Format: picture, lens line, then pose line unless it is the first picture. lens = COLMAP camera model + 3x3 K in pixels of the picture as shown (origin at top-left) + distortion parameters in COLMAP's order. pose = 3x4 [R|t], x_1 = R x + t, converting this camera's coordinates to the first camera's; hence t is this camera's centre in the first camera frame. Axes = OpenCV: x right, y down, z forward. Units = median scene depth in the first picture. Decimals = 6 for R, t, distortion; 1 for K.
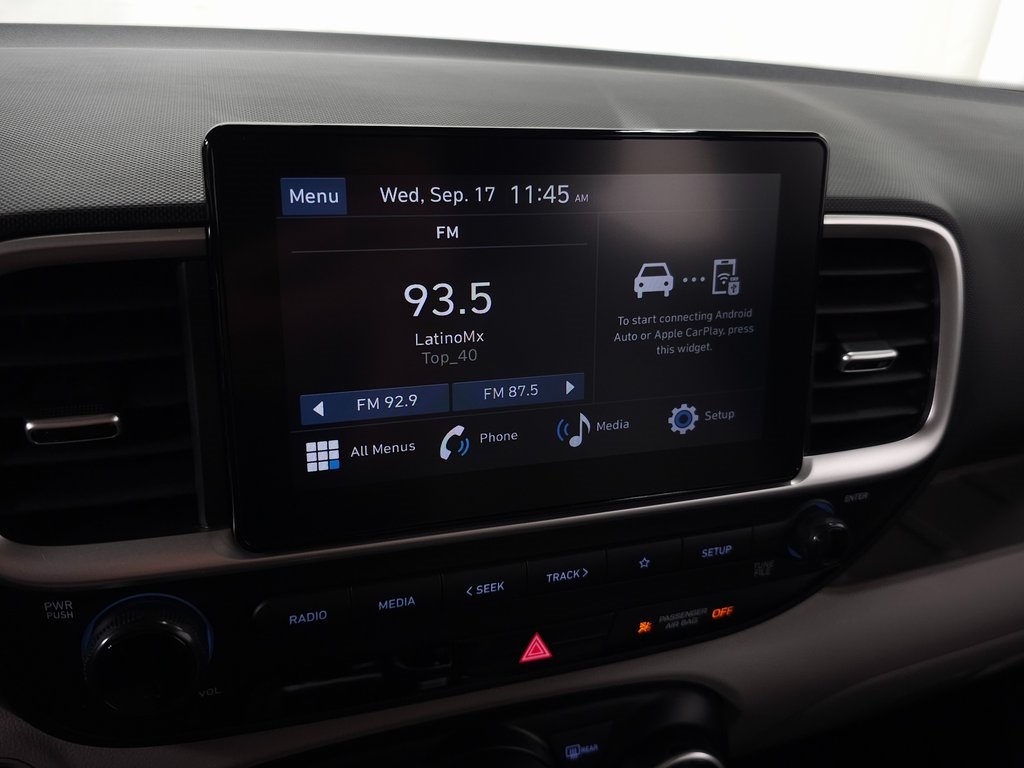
lens RADIAL K [[859.3, 0, 518.5], [0, 859.3, 373.6], [0, 0, 1]] dist [0.032945, -0.025651]
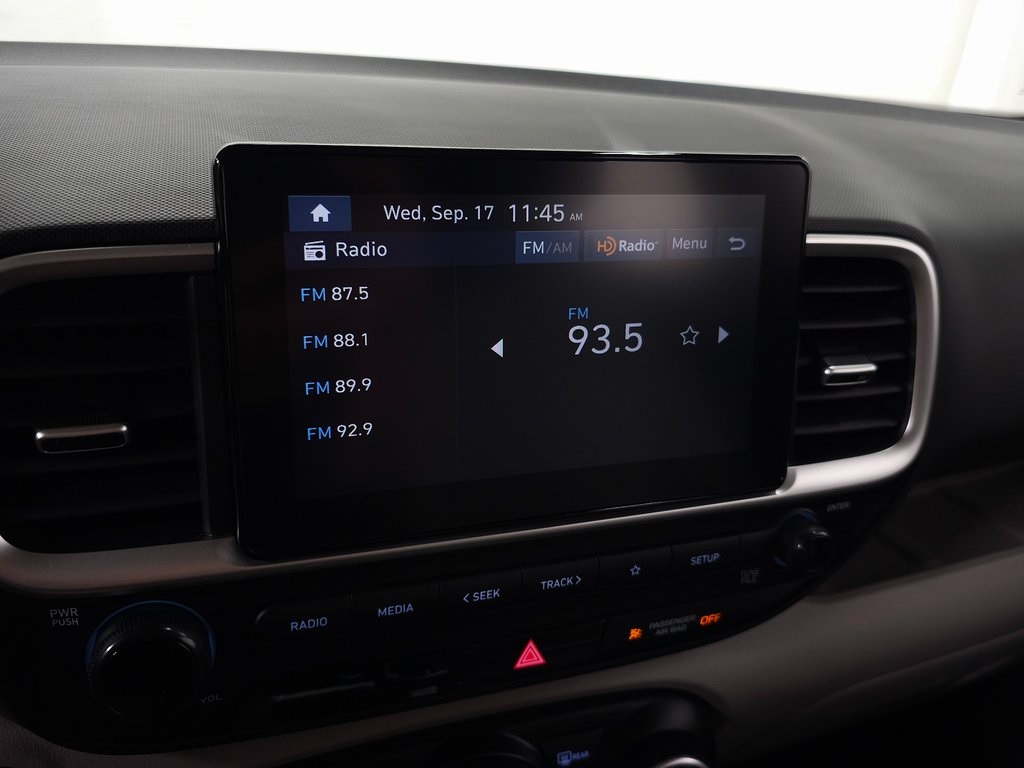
lens RADIAL K [[859.3, 0, 519.1], [0, 859.3, 371.4], [0, 0, 1]] dist [0.032945, -0.025651]
pose [[0.999672, 0.001784, 0.025540, -0.020008], [-0.001215, 0.999751, -0.022285, 0.005723], [-0.025573, 0.022247, 0.999425, -0.030617]]
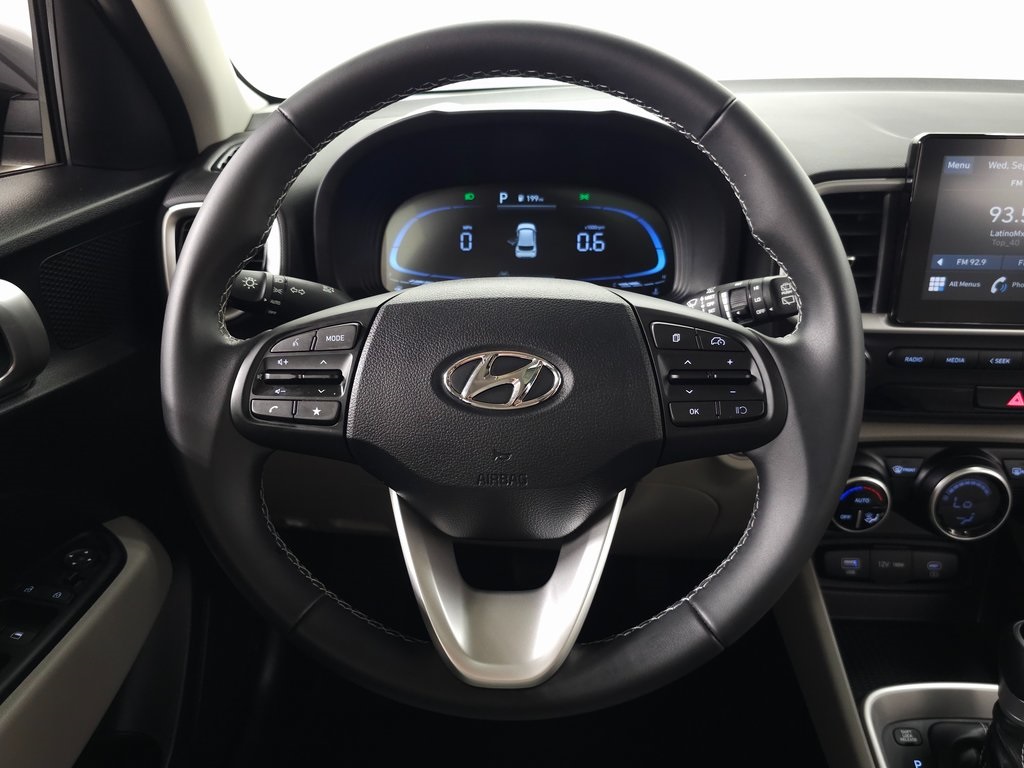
lens RADIAL K [[748.6, 0, 505.4], [0, 748.6, 375.4], [0, 0, 1]] dist [0.017689, -0.028608]
pose [[0.928883, 0.104064, -0.355454, -0.481537], [-0.088443, 0.994275, 0.059964, 0.274209], [0.359659, -0.024263, 0.932768, -1.063520]]
